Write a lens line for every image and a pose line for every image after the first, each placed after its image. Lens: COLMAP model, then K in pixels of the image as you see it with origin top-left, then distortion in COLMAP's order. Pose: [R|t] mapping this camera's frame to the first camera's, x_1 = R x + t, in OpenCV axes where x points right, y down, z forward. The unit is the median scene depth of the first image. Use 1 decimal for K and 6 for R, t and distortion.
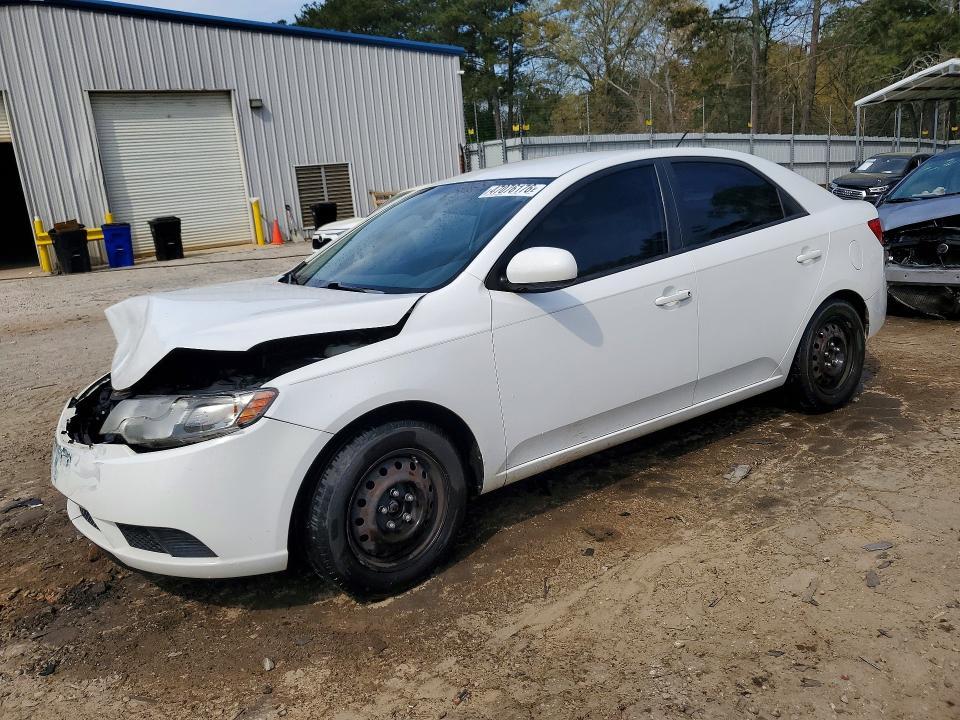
lens RADIAL K [[754.3, 0, 477.4], [0, 754.3, 354.1], [0, 0, 1]] dist [0.001063, 0.015040]
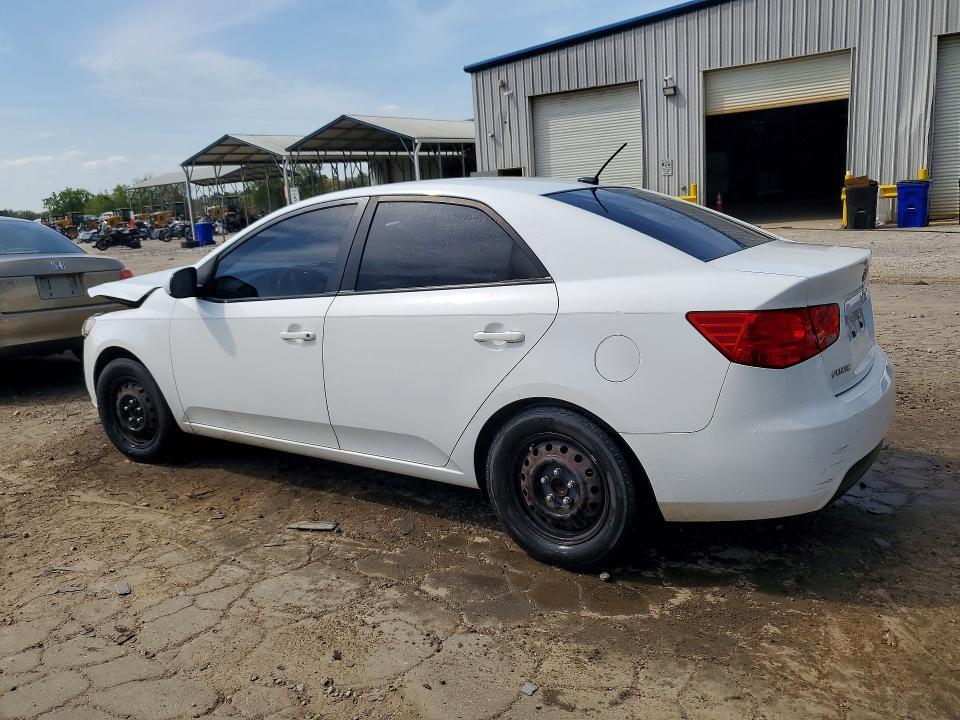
lens RADIAL K [[754.3, 0, 479.3], [0, 754.3, 366.8], [0, 0, 1]] dist [0.001063, 0.015040]
pose [[0.372129, 0.270035, -0.888032, 1.030842], [-0.184318, 0.959190, 0.214434, -0.243414], [0.909696, 0.083883, 0.406714, 0.644495]]
